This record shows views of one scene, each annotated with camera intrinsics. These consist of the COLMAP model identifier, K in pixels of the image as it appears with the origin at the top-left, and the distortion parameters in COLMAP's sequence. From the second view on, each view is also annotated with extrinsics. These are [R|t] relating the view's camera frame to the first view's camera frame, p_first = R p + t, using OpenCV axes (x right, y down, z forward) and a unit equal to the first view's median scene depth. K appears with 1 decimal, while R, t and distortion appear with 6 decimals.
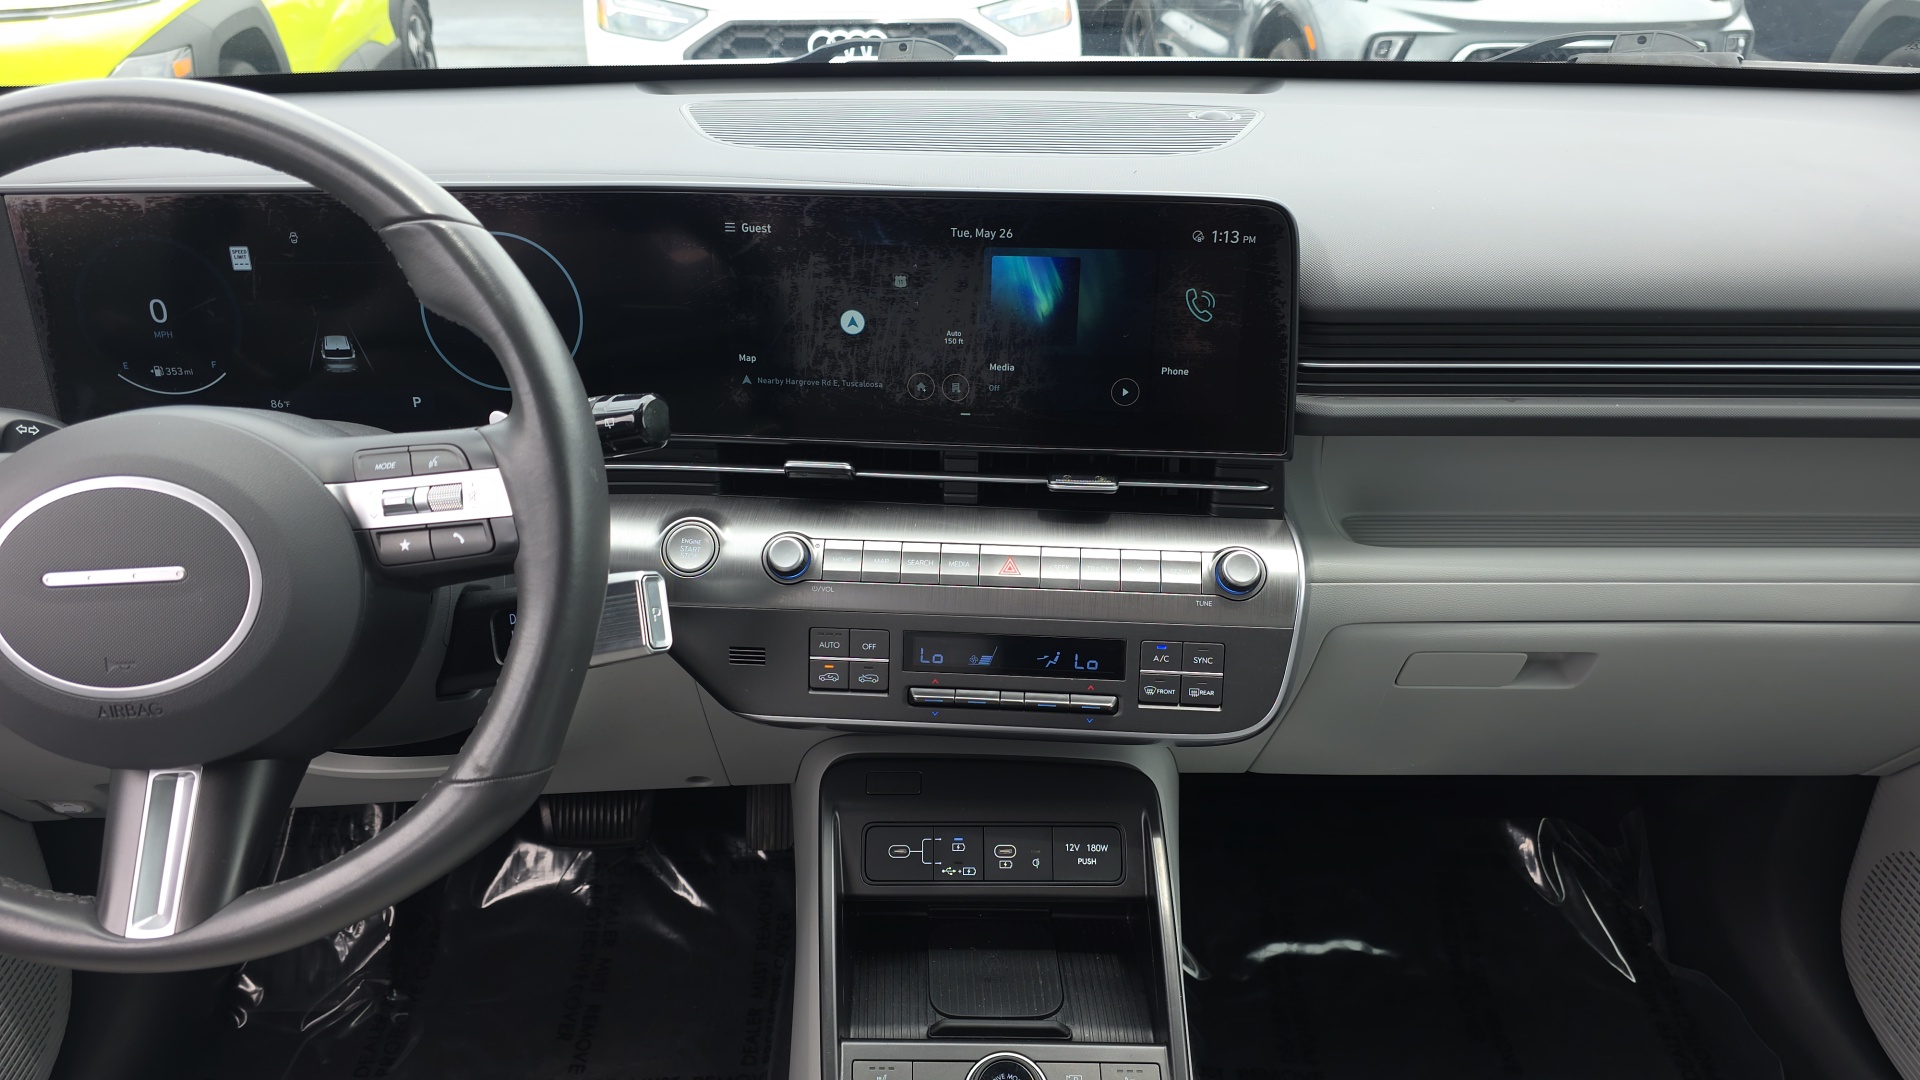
lens RADIAL K [[1296.8, 0, 938.4], [0, 1296.8, 568.4], [0, 0, 1]] dist [0.087461, -0.115050]
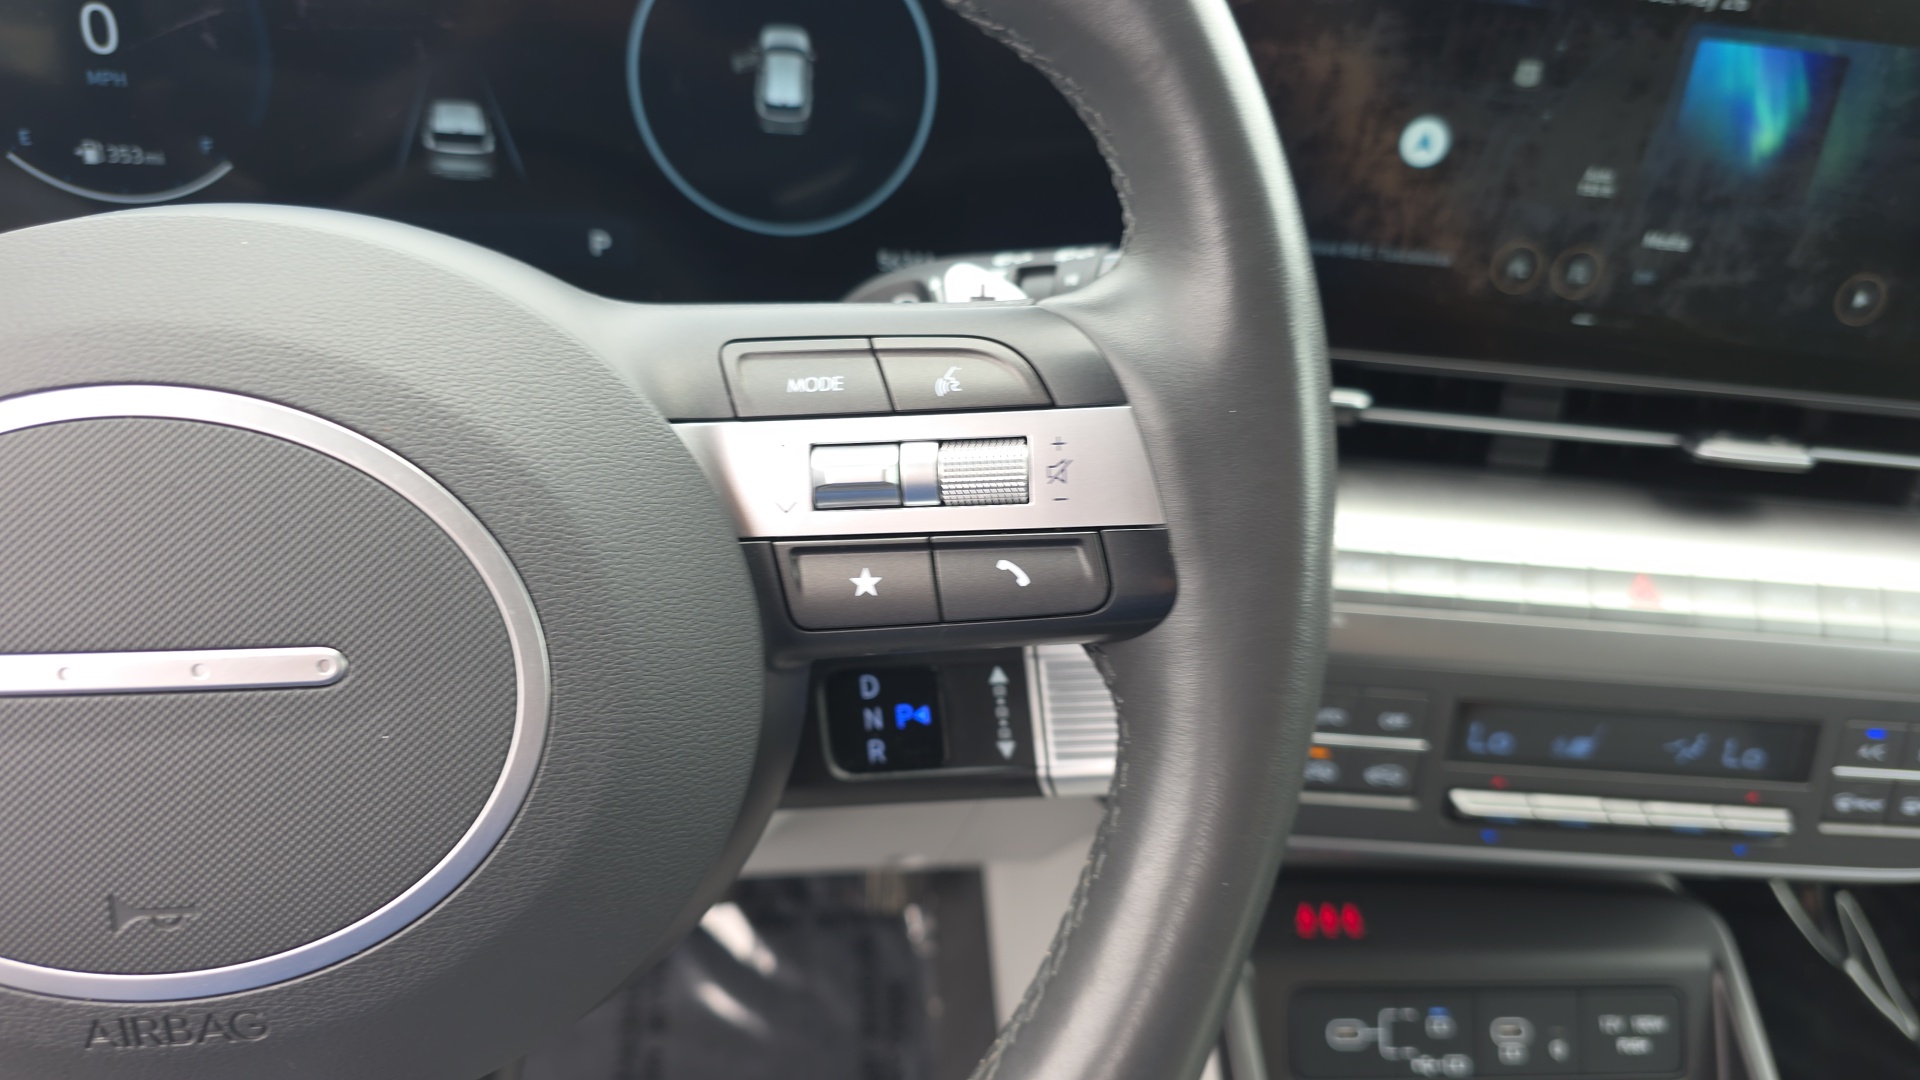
lens RADIAL K [[1367.3, 0, 968.0], [0, 1367.3, 542.3], [0, 0, 1]] dist [-0.002524, -0.021869]
pose [[0.990746, 0.033230, 0.131599, -0.325327], [-0.039742, 0.998096, 0.047171, -0.039243], [-0.129781, -0.051964, 0.990180, 0.438053]]
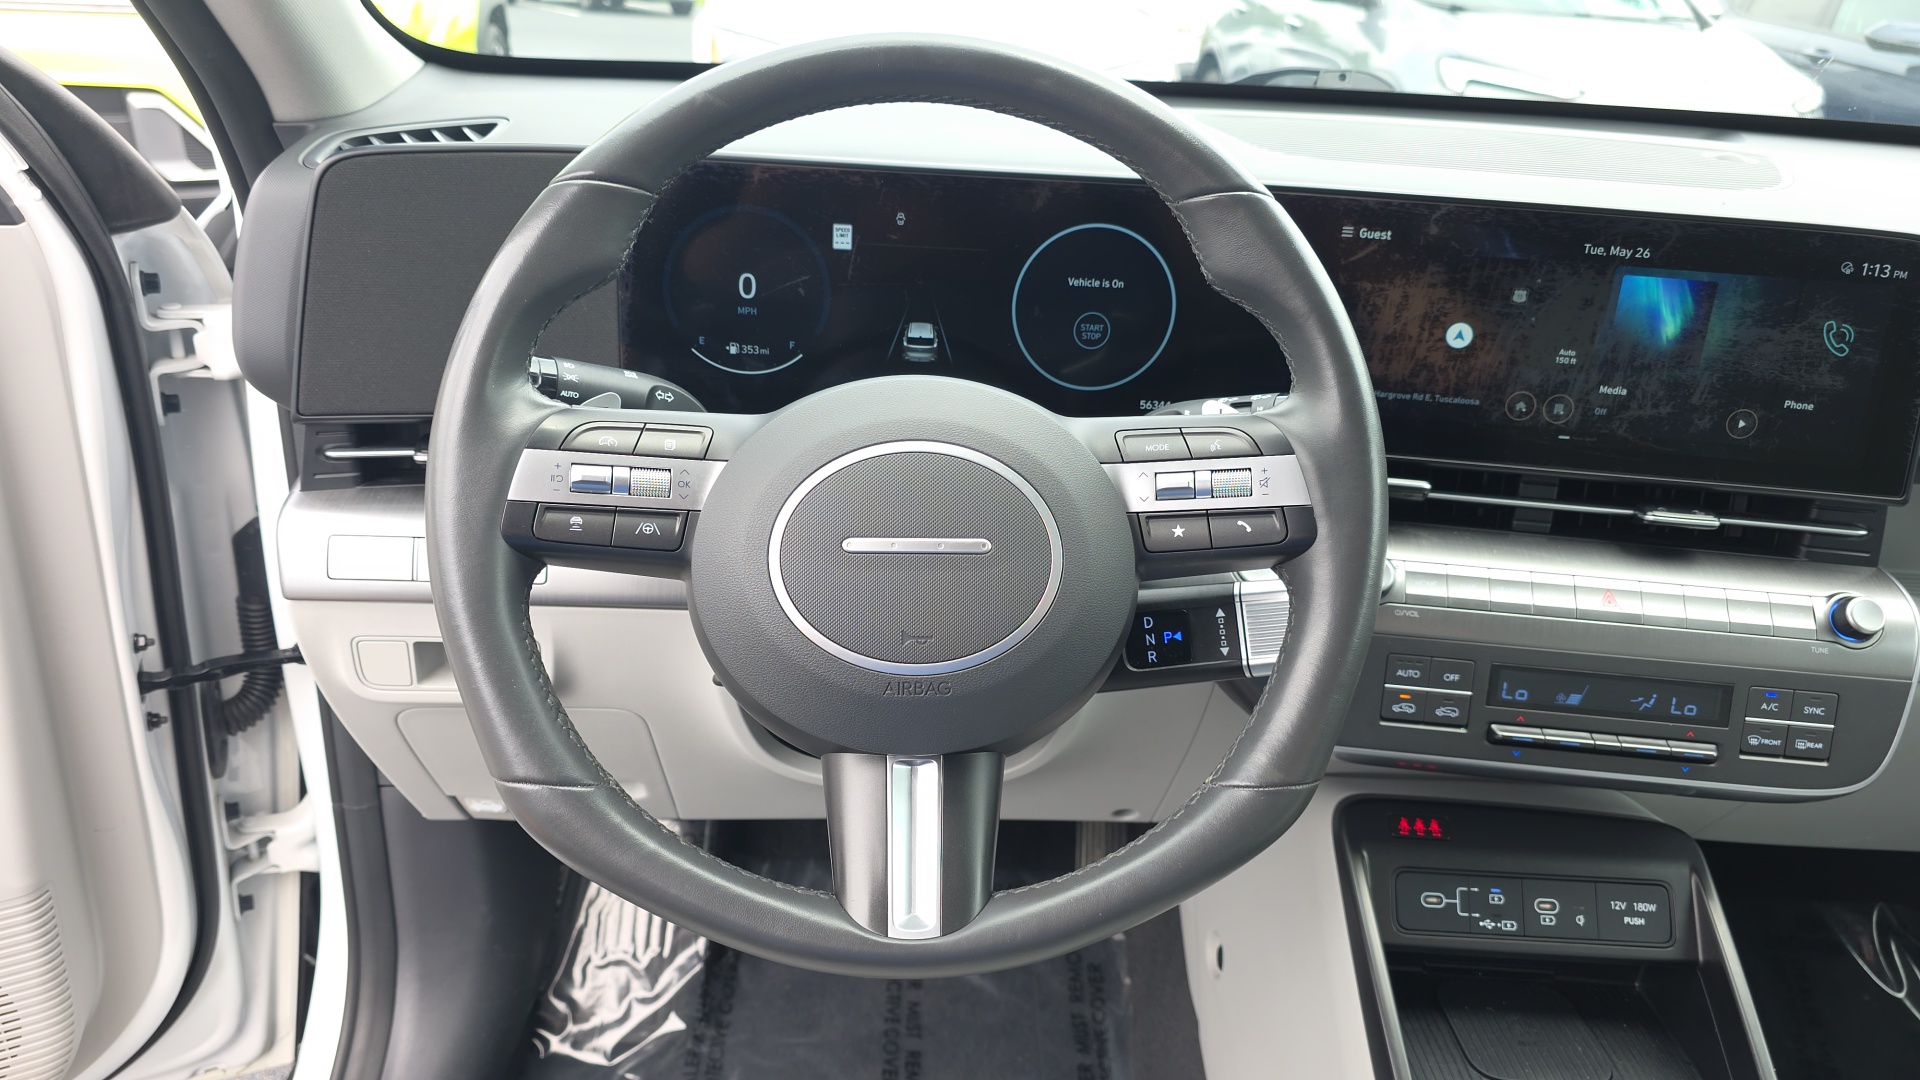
lens RADIAL K [[1318.7, 0, 962.4], [0, 1318.7, 541.3], [0, 0, 1]] dist [0.044848, -0.058155]
pose [[0.998236, 0.055367, 0.021435, -0.439221], [-0.053872, 0.996431, -0.064992, 0.044329], [-0.024957, 0.063722, 0.997656, 0.044321]]
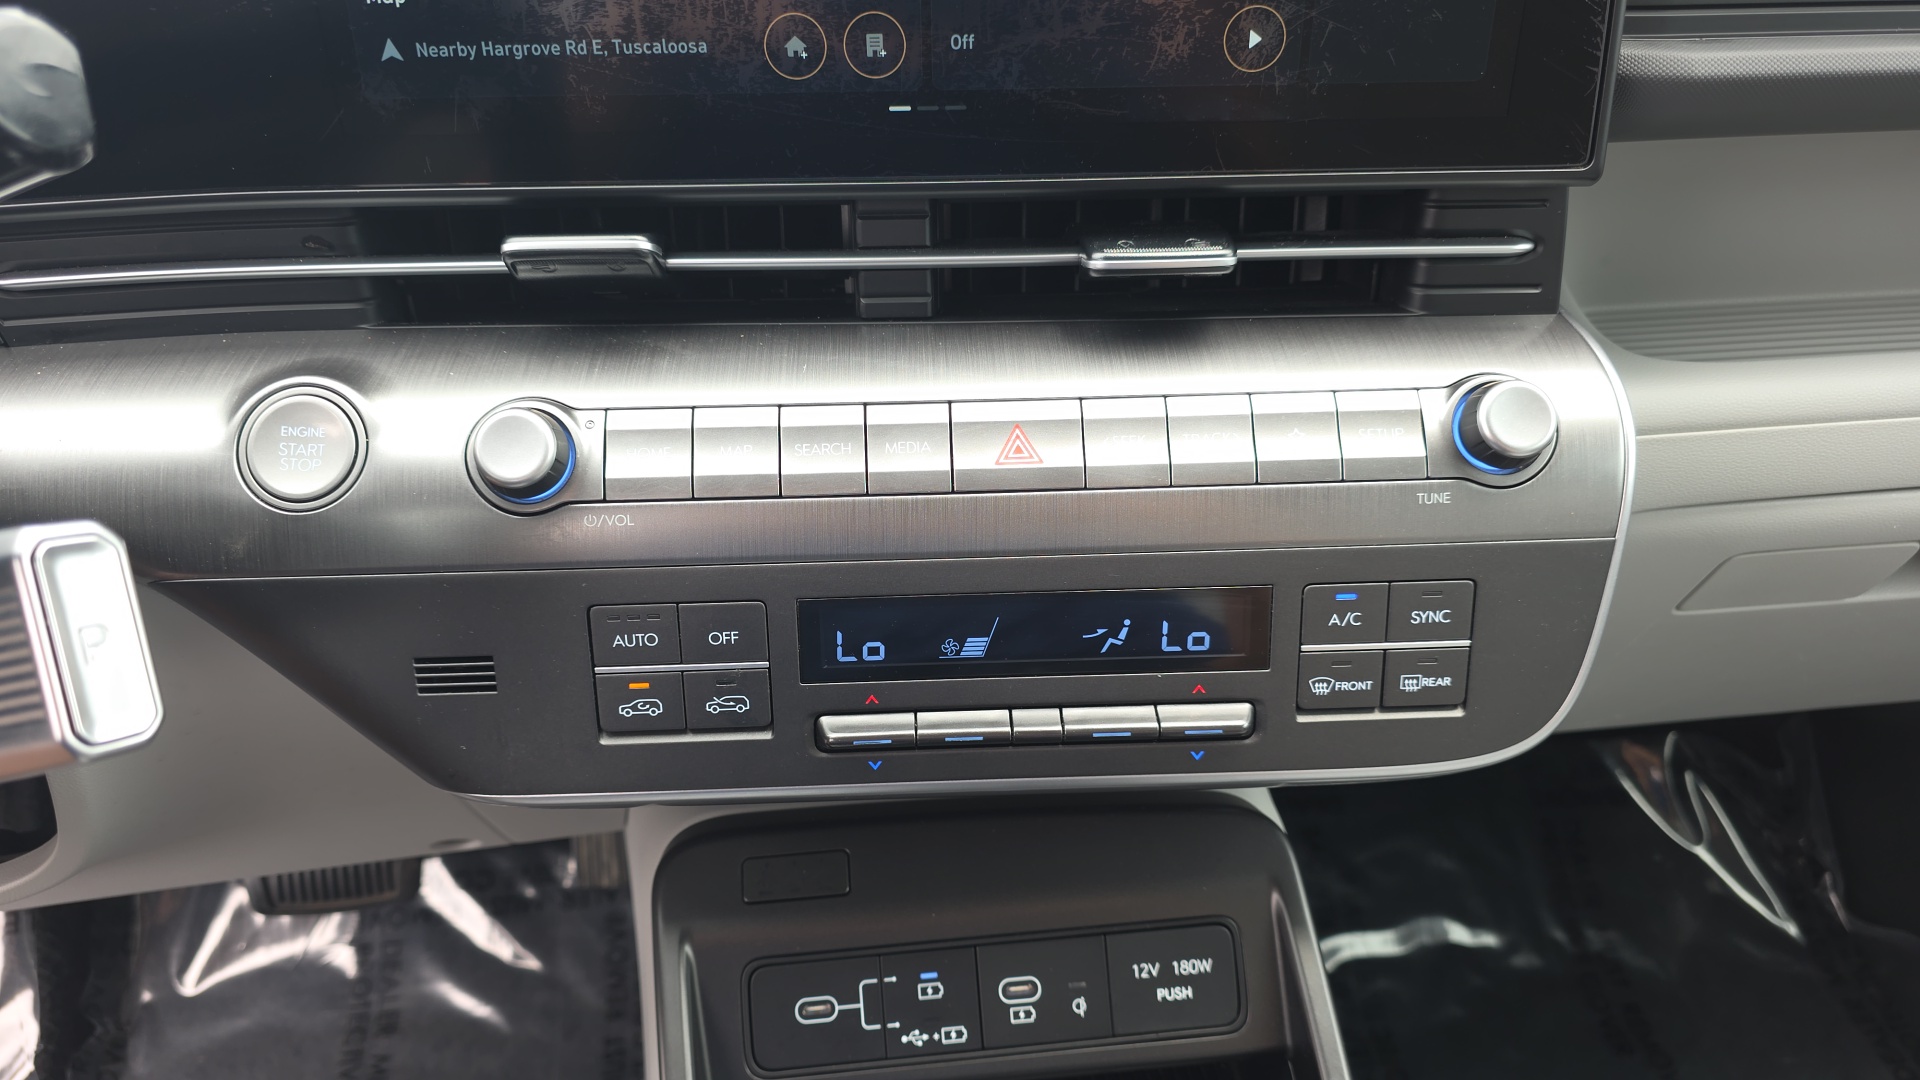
lens RADIAL K [[1334.2, 0, 949.0], [0, 1334.2, 563.5], [0, 0, 1]] dist [0.048131, -0.106740]
pose [[0.993035, -0.070384, 0.094491, -0.016982], [0.061206, 0.993425, 0.096753, -0.006860], [-0.100679, -0.090296, 0.990813, 0.530191]]
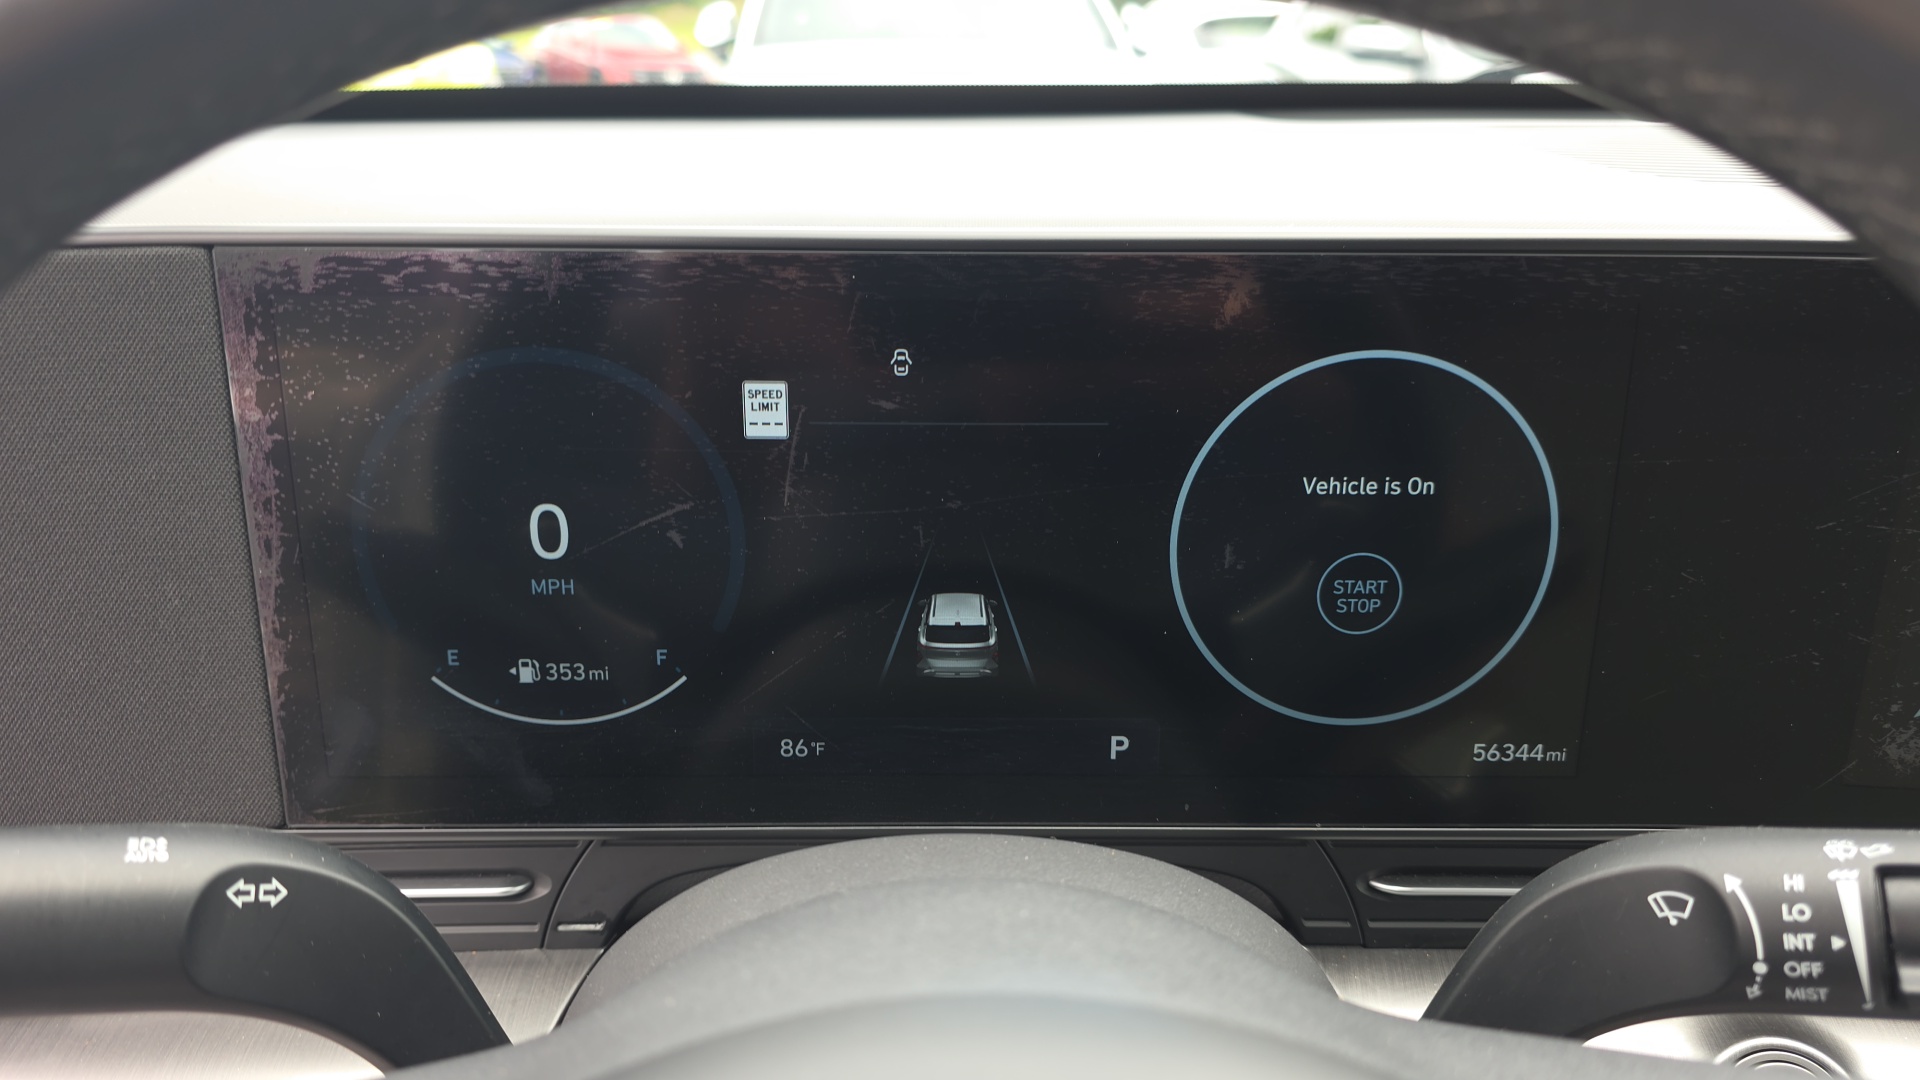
lens RADIAL K [[1361.8, 0, 946.8], [0, 1361.8, 542.8], [0, 0, 1]] dist [0.063344, -0.056424]
pose [[0.999461, 0.014949, -0.029214, -0.449017], [-0.018502, 0.991934, -0.125398, -0.138556], [0.027103, 0.125871, 0.991676, 0.571410]]
